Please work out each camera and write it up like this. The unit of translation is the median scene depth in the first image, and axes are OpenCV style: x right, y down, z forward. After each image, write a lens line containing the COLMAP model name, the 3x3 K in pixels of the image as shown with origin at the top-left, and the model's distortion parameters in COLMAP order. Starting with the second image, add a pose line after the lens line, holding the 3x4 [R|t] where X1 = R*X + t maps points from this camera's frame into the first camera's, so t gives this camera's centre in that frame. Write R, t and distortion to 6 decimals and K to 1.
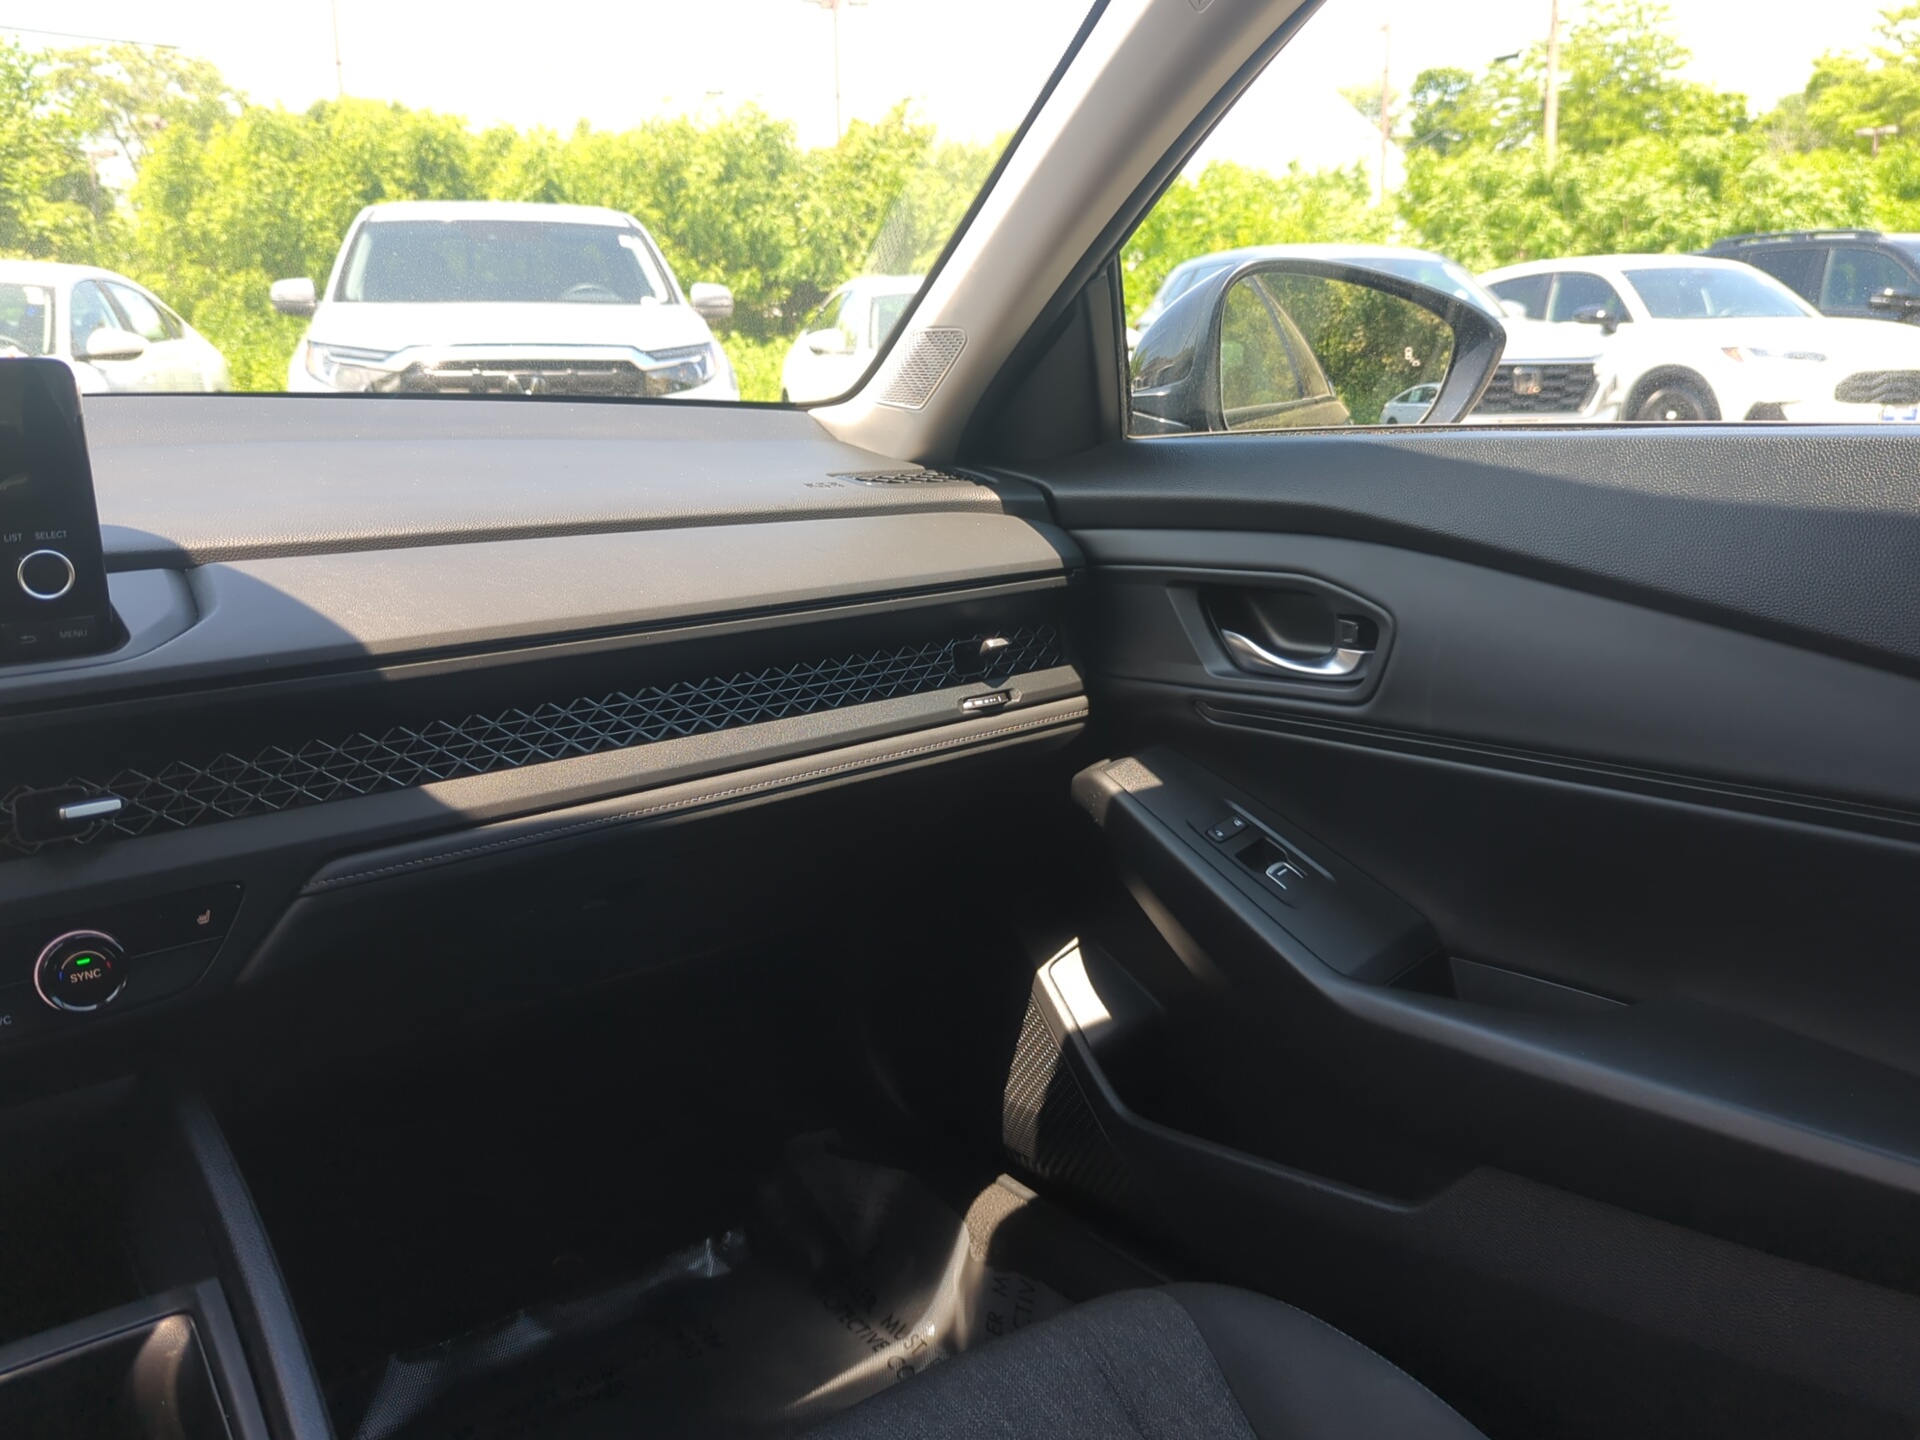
lens RADIAL K [[1557.6, 0, 984.0], [0, 1557.6, 685.3], [0, 0, 1]] dist [0.054502, -0.051234]
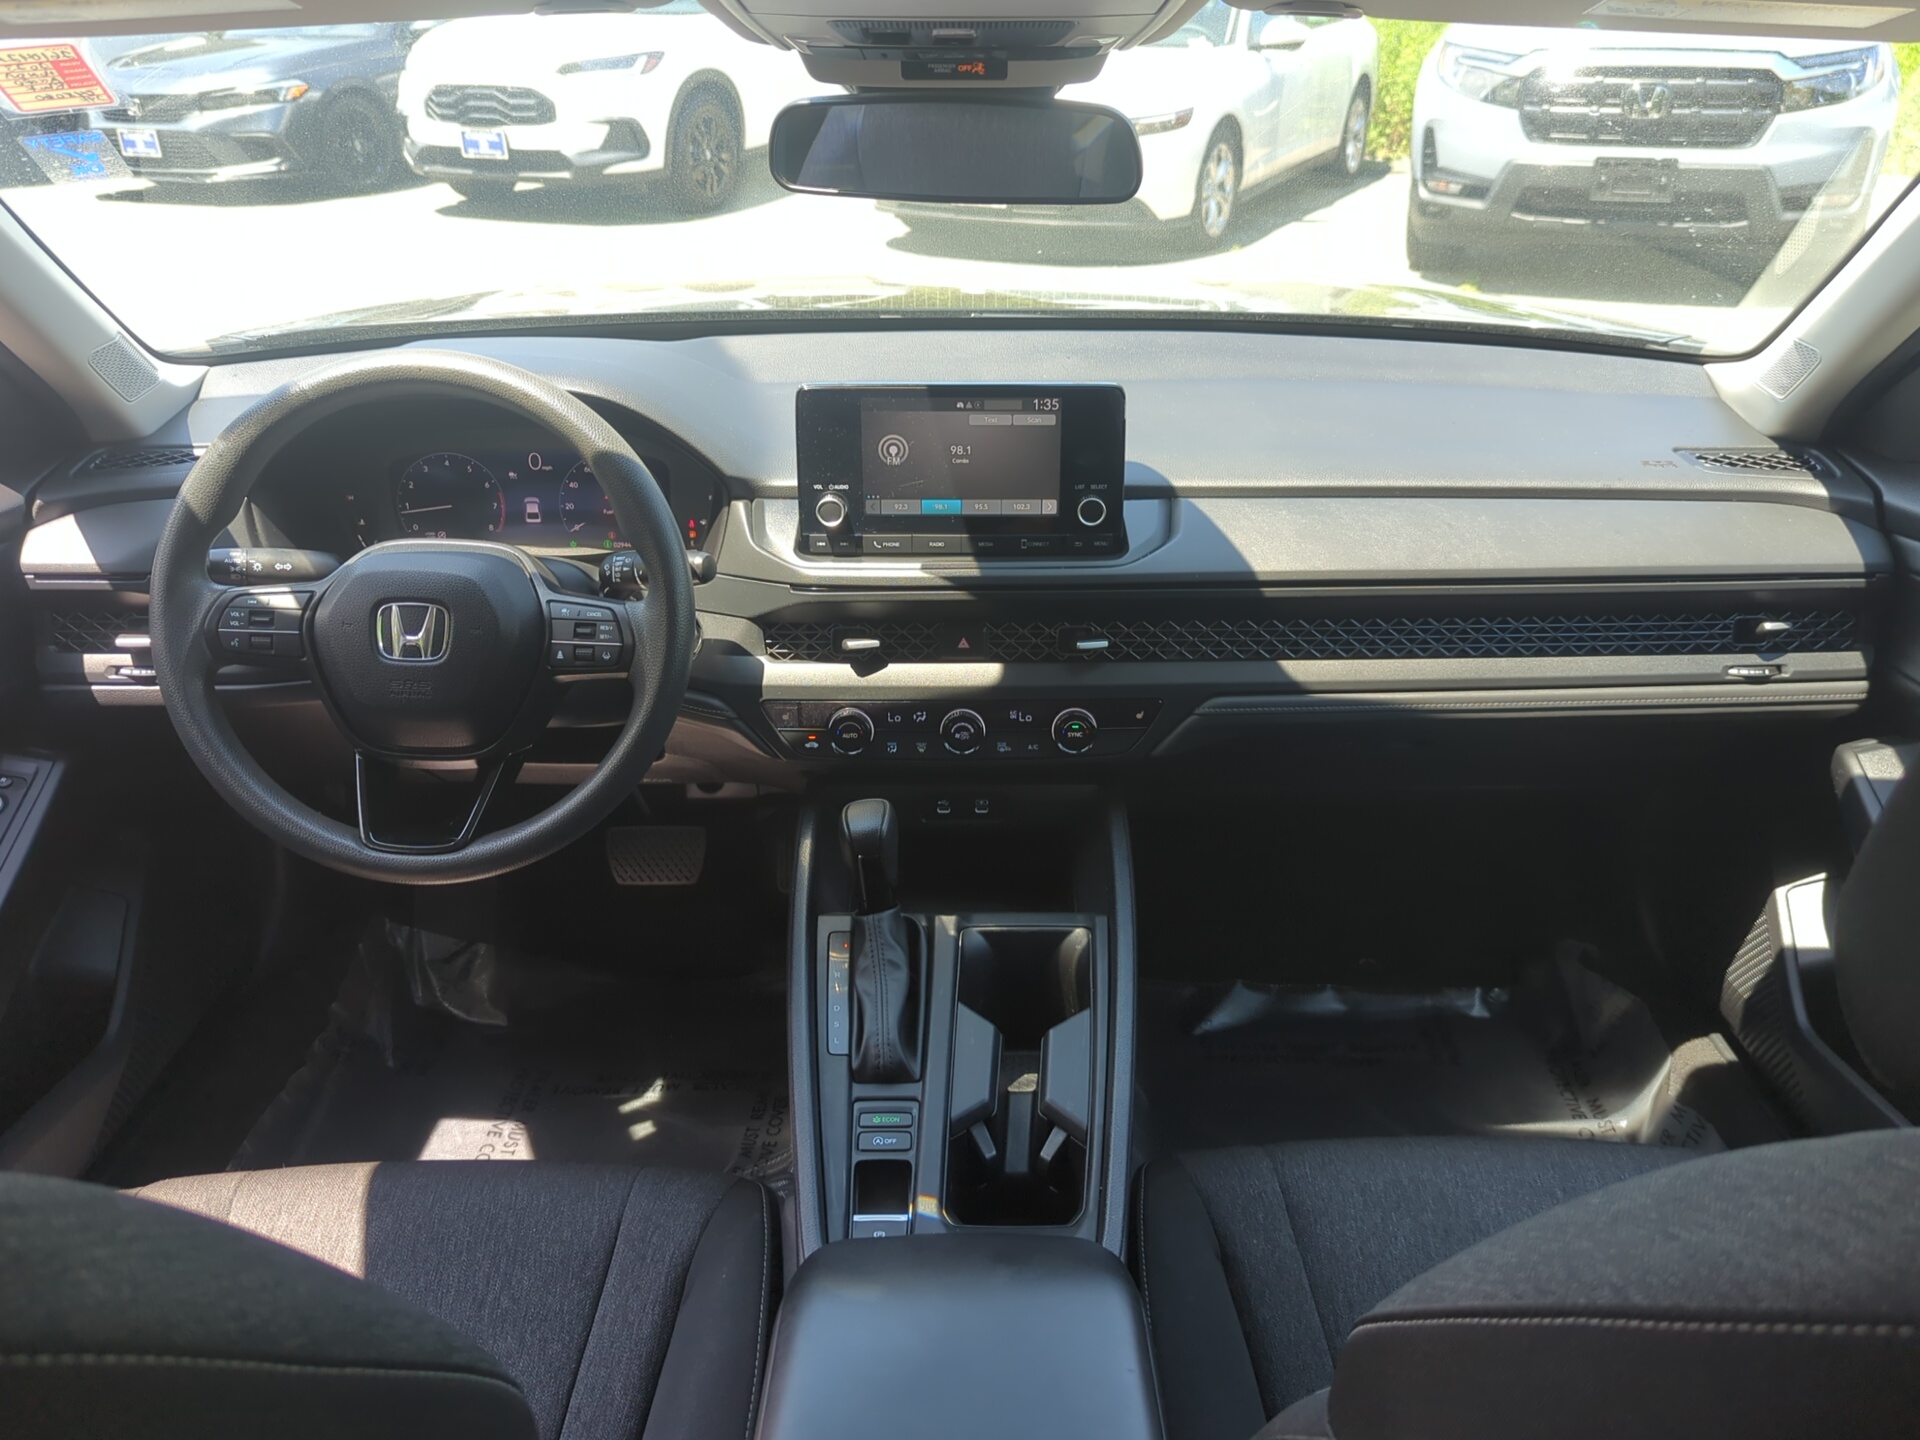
lens RADIAL K [[1557.6, 0, 978.9], [0, 1557.6, 684.1], [0, 0, 1]] dist [0.054502, -0.051234]
pose [[0.777133, 0.259287, -0.573441, 0.229554], [-0.135041, 0.958662, 0.250460, -0.197971], [0.614678, -0.117203, 0.780022, -0.294838]]
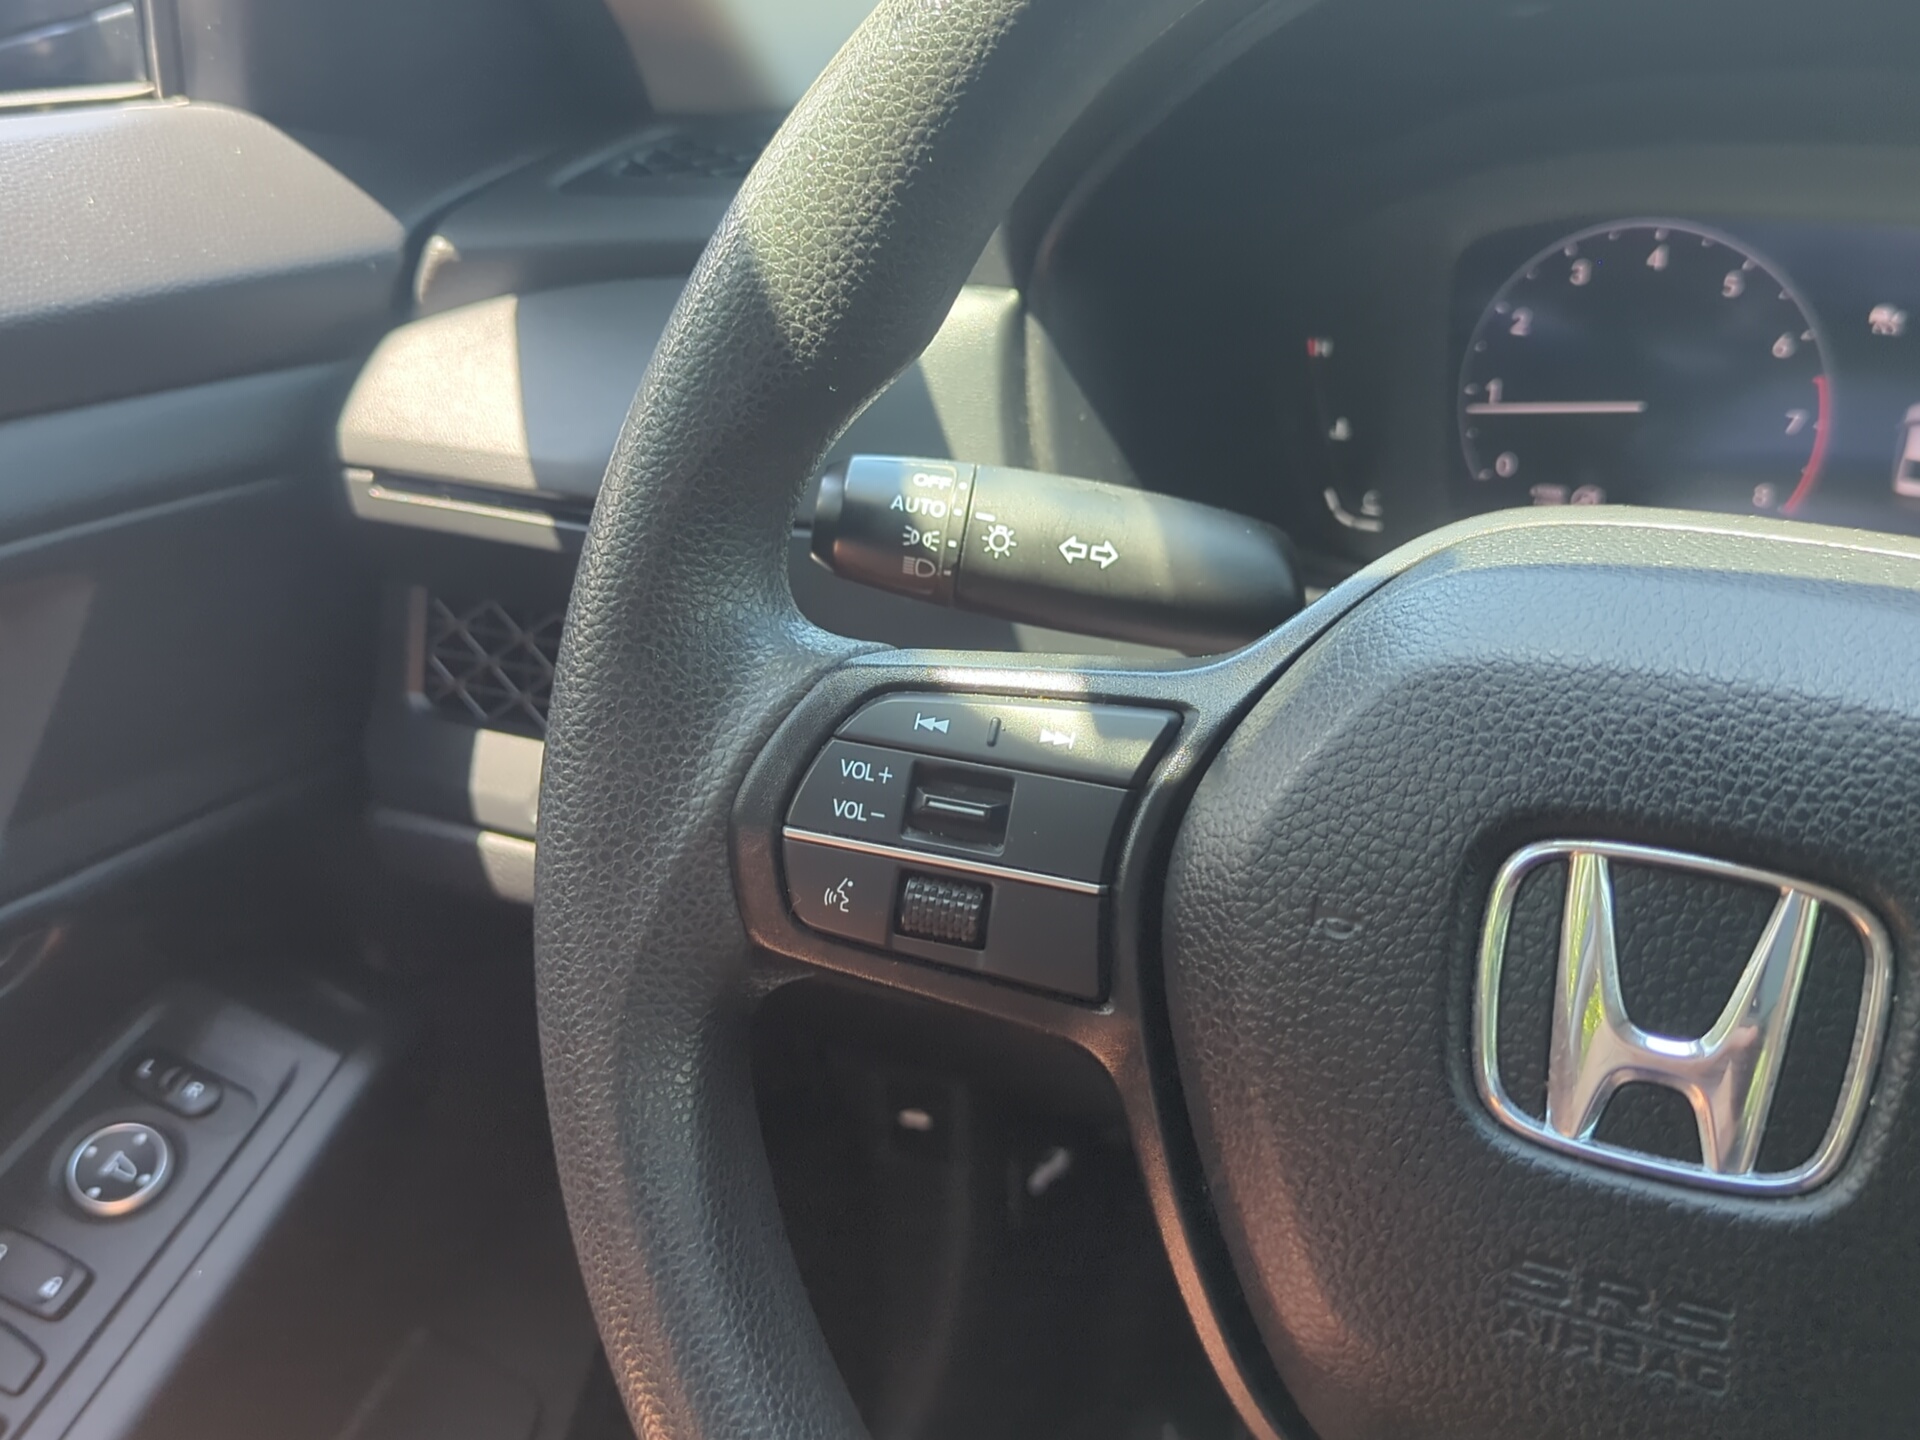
lens RADIAL K [[2262.8, 0, 988.5], [0, 2262.8, 674.9], [0, 0, 1]] dist [0.026481, 0.000000]
pose [[0.401737, 0.341186, -0.849823, -0.465801], [-0.174685, 0.939514, 0.294616, -0.028724], [0.898940, 0.030093, 0.437037, 0.085833]]
